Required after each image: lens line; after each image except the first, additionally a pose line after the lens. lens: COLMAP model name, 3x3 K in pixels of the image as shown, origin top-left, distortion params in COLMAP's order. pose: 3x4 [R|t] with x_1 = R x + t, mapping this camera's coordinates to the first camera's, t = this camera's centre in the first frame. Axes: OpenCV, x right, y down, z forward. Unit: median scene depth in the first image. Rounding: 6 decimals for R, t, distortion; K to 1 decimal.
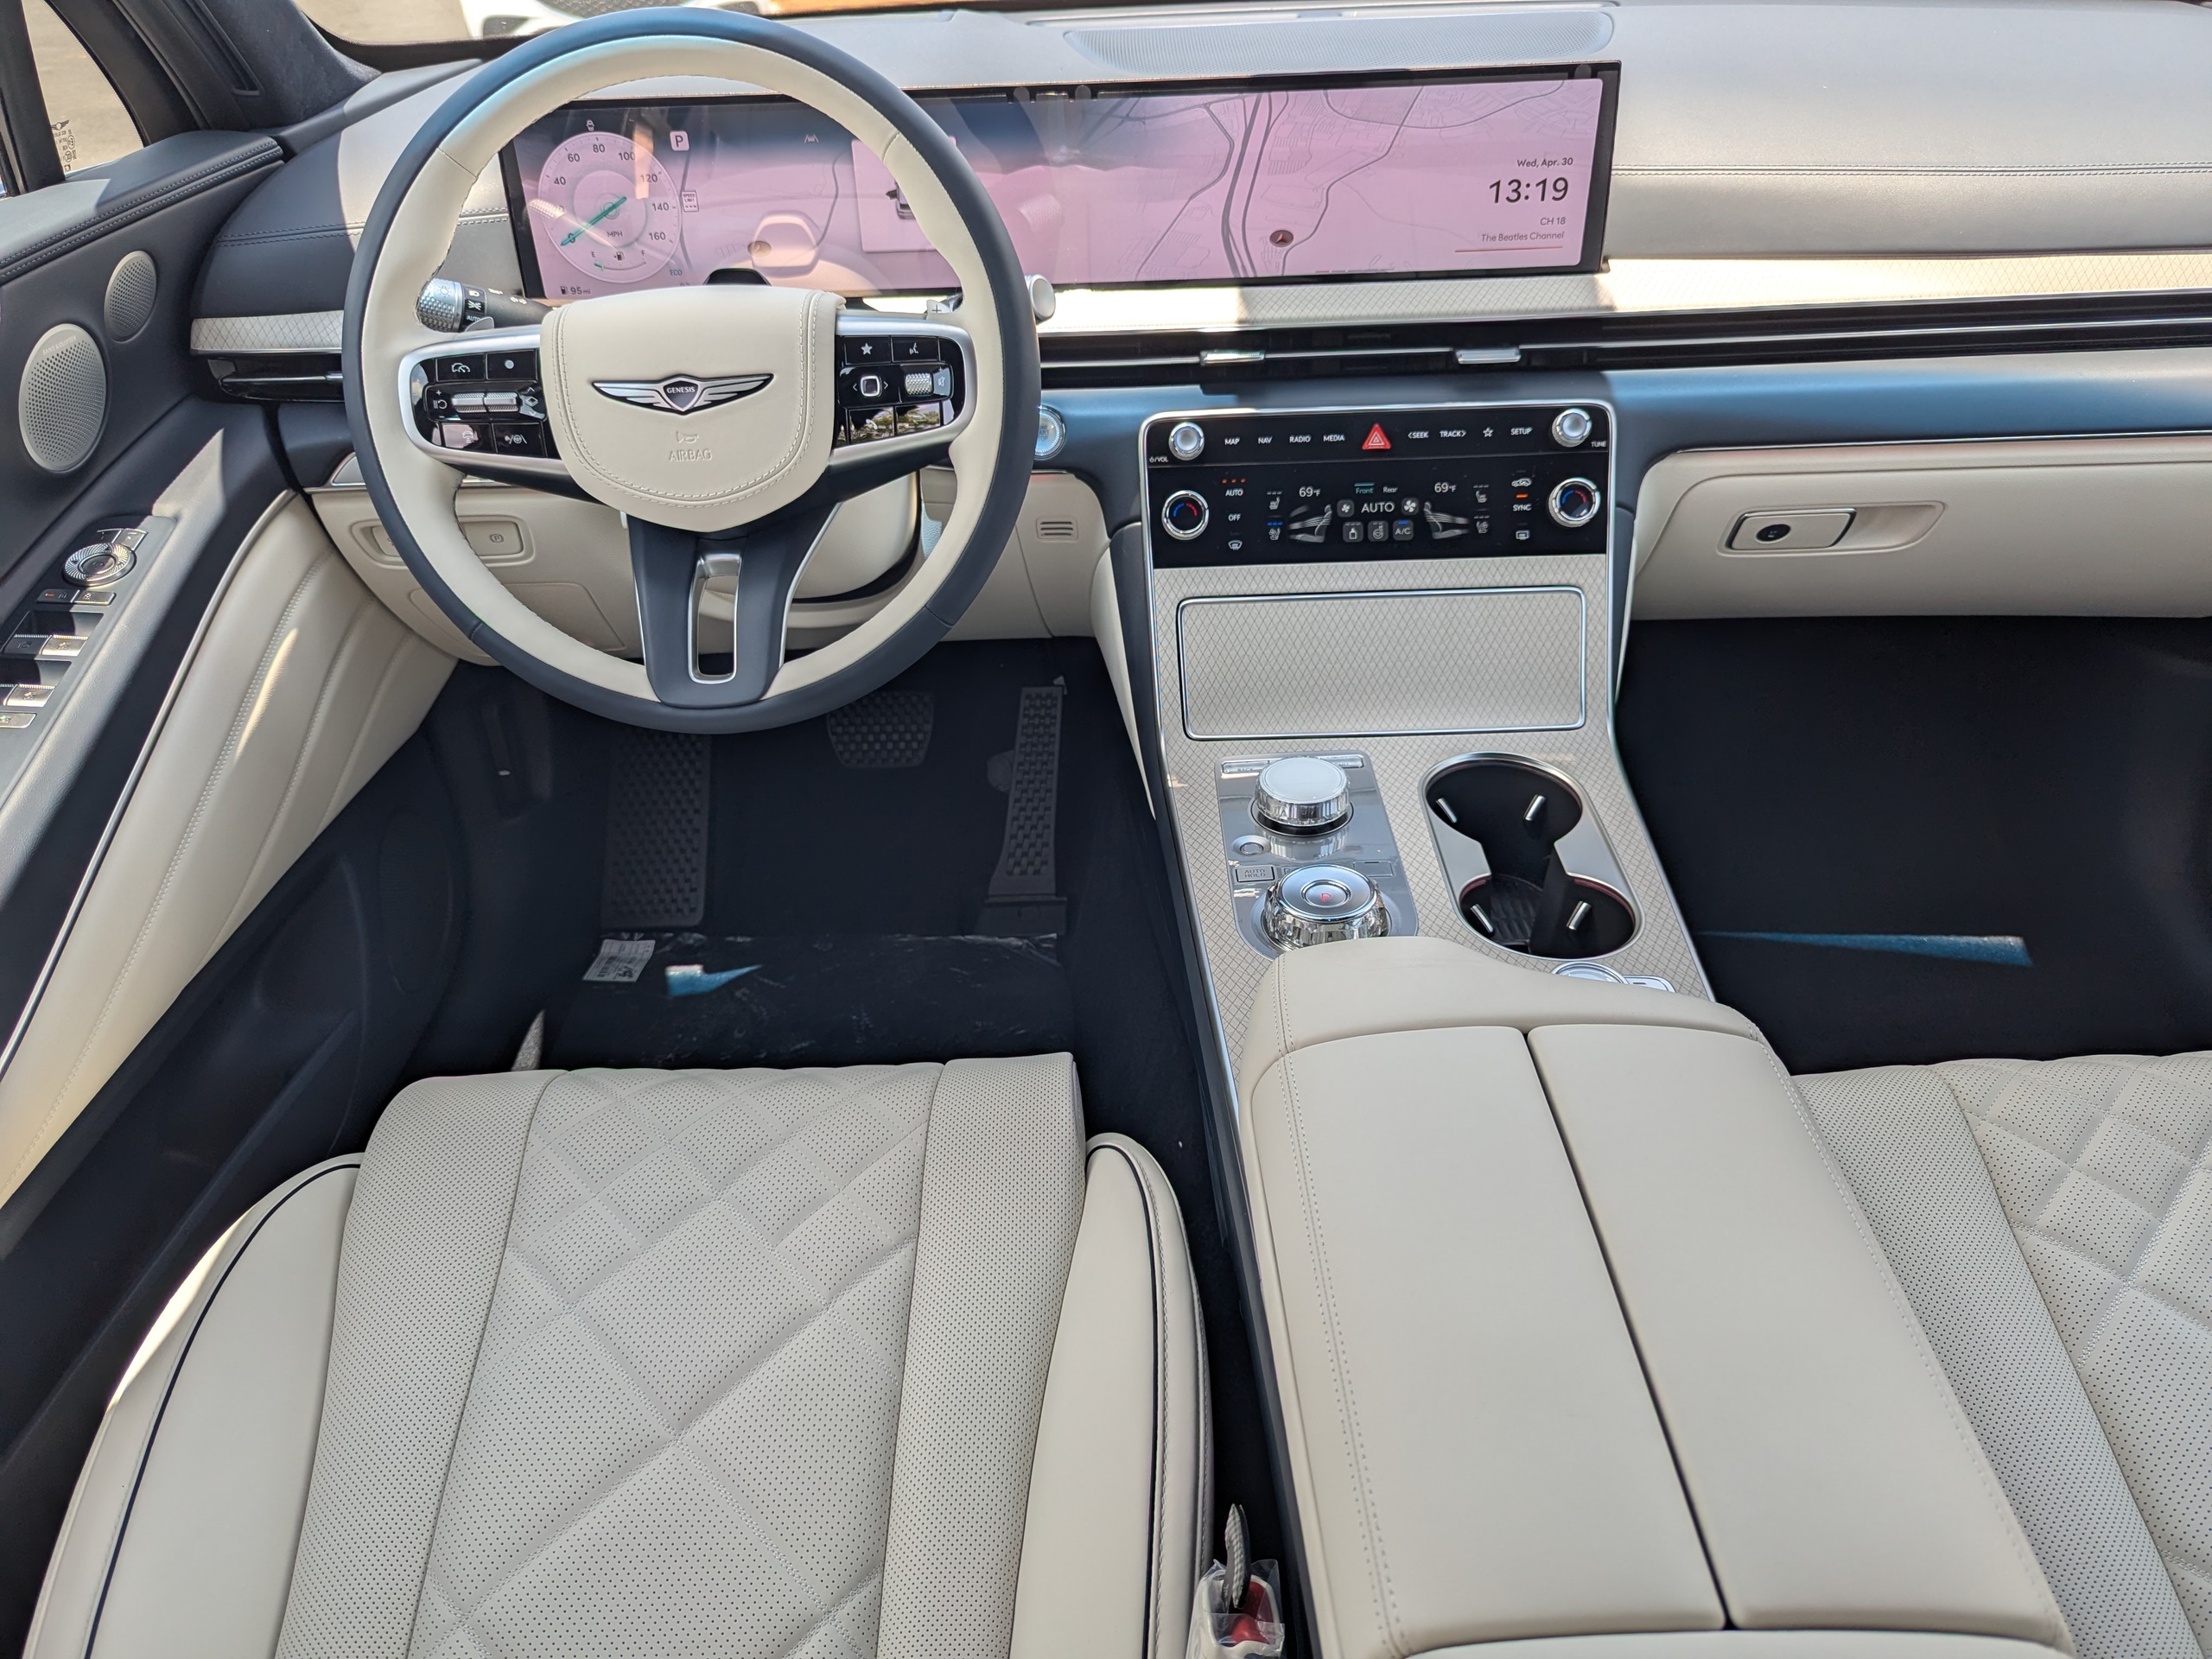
lens RADIAL K [[1541.6, 0, 1083.1], [0, 1541.6, 828.5], [0, 0, 1]] dist [0.009299, 0.003207]
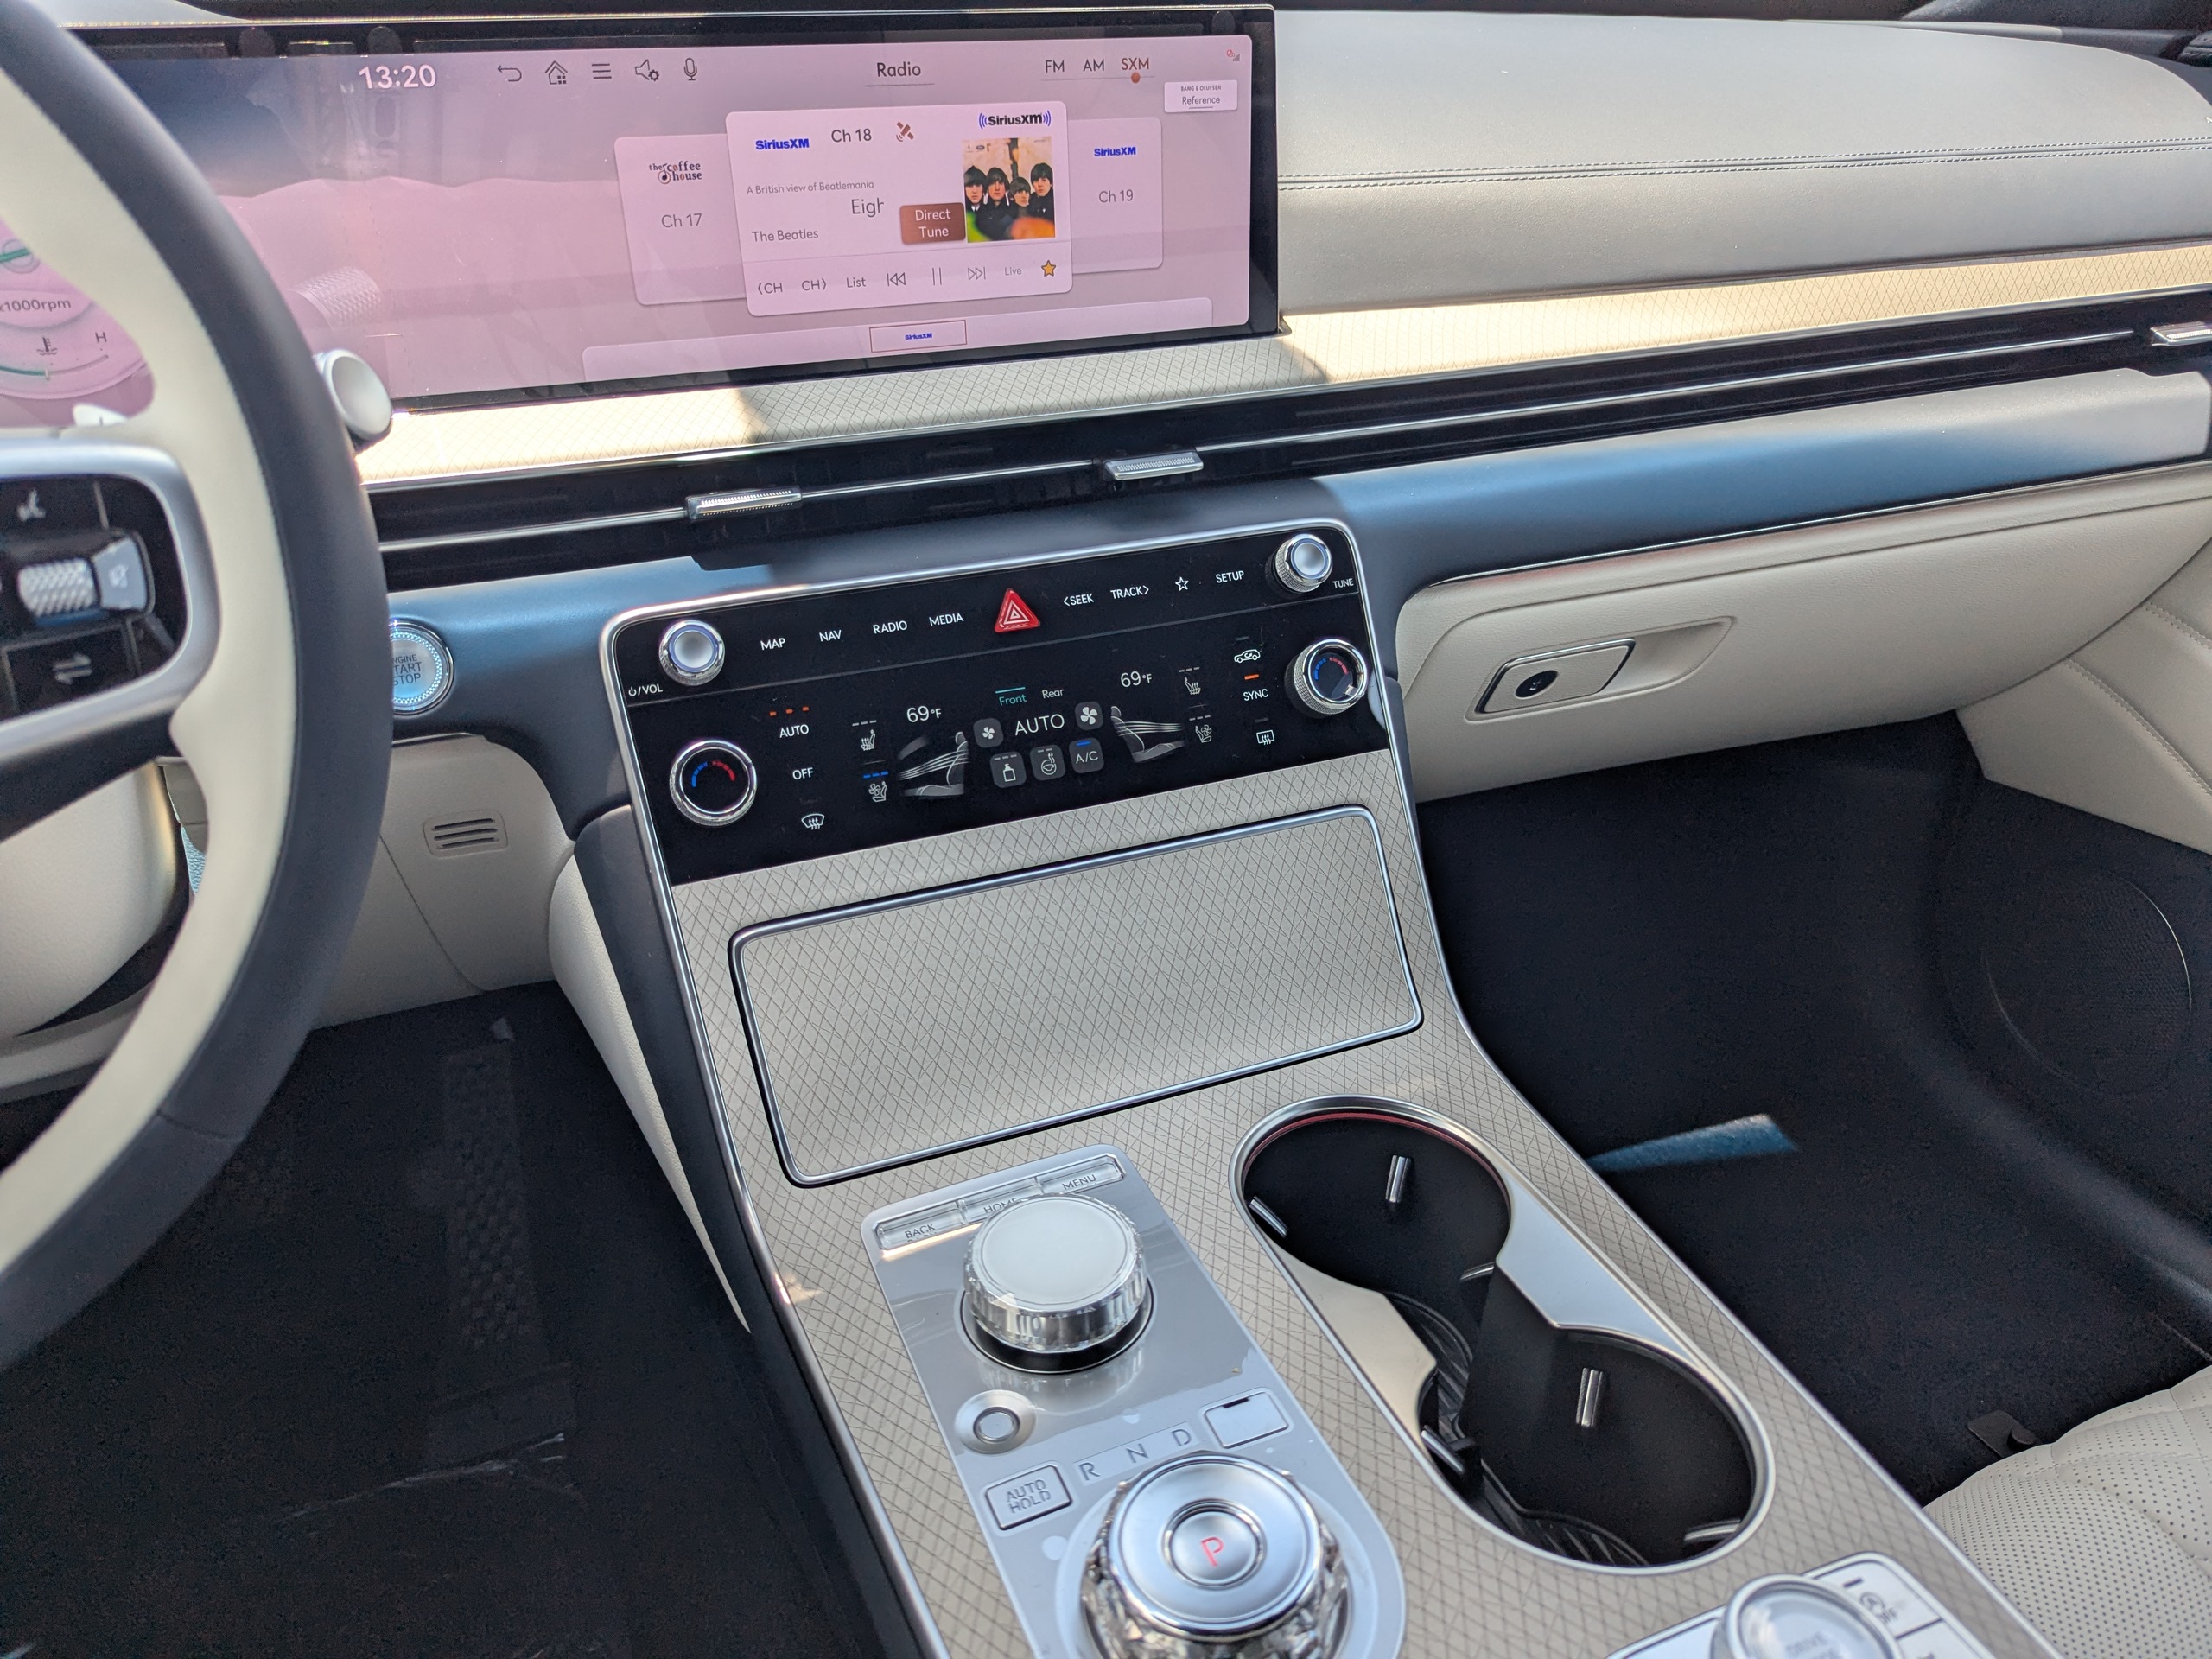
lens RADIAL K [[1576.0, 0, 1099.4], [0, 1576.0, 846.2], [0, 0, 1]] dist [0.050314, -0.072161]
pose [[0.922286, -0.157884, 0.352790, -0.009511], [0.196419, 0.977570, -0.075999, -0.111378], [-0.332878, 0.139388, 0.932611, 0.431771]]
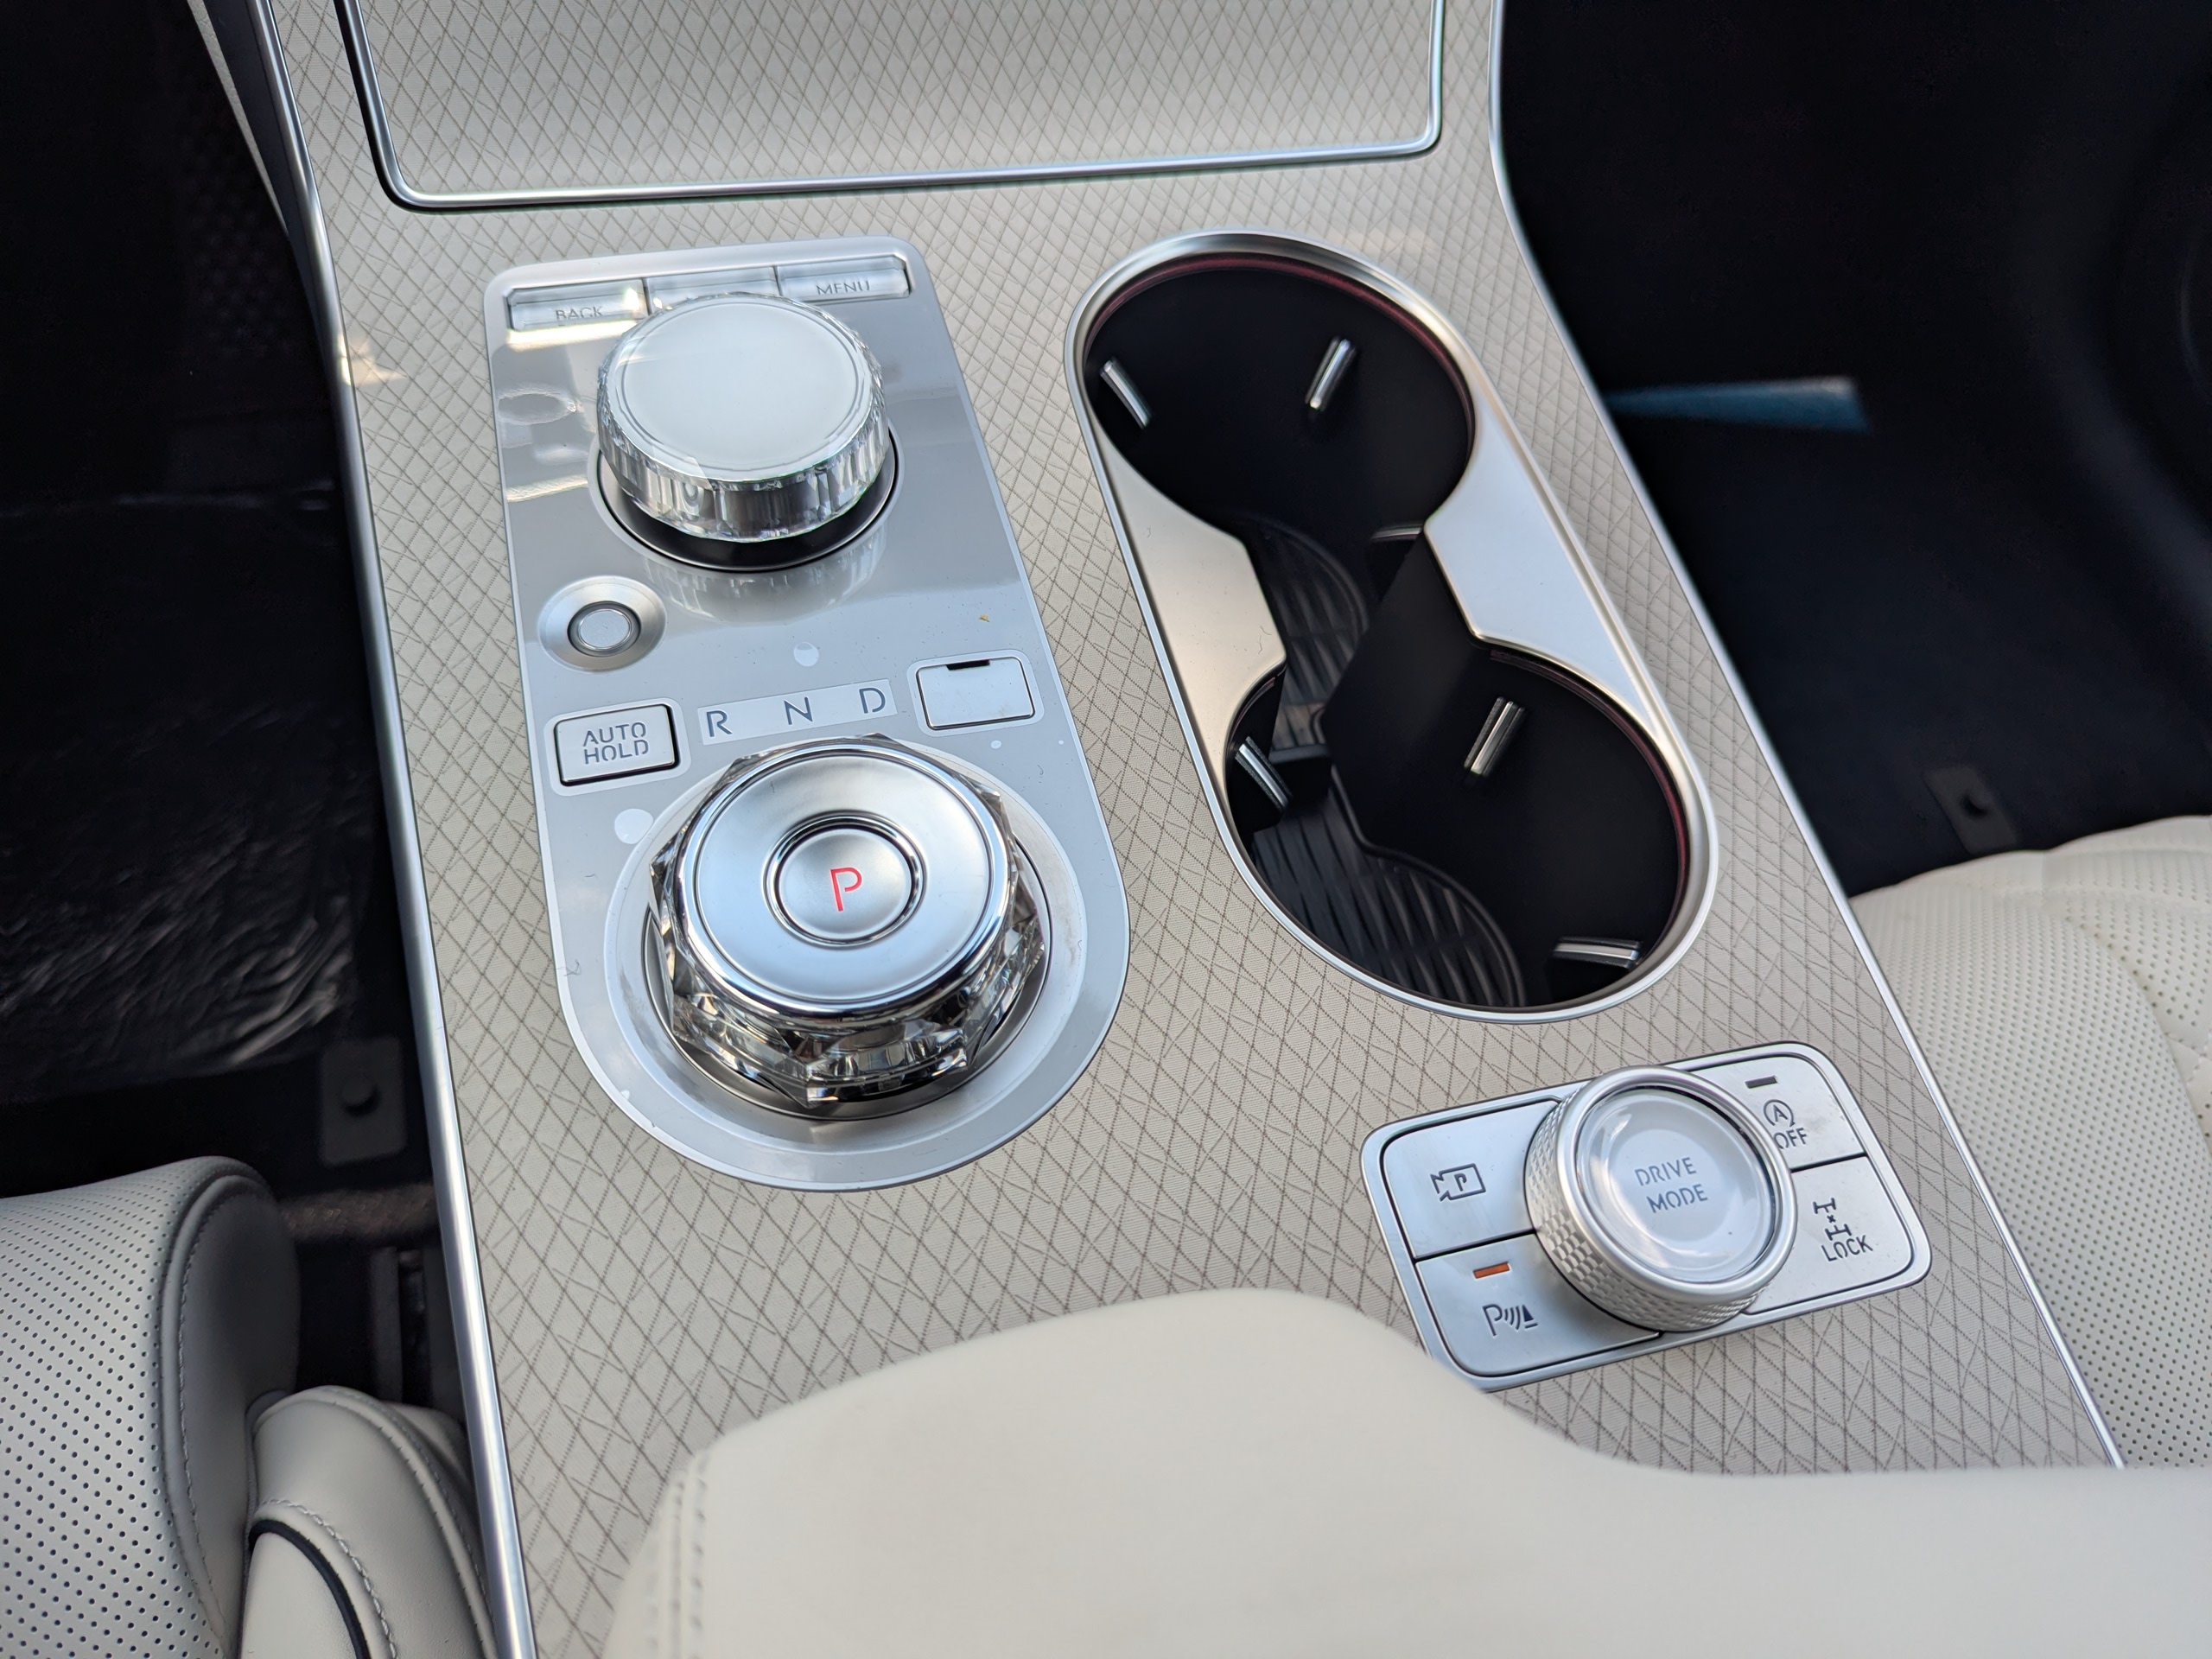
lens RADIAL K [[1619.1, 0, 1112.7], [0, 1619.1, 860.0], [0, 0, 1]] dist [-0.002987, 0.000008]
pose [[0.949856, -0.147438, 0.275745, 0.098244], [0.011998, 0.898392, 0.439031, -0.083368], [-0.312457, -0.413708, 0.855112, 0.578508]]
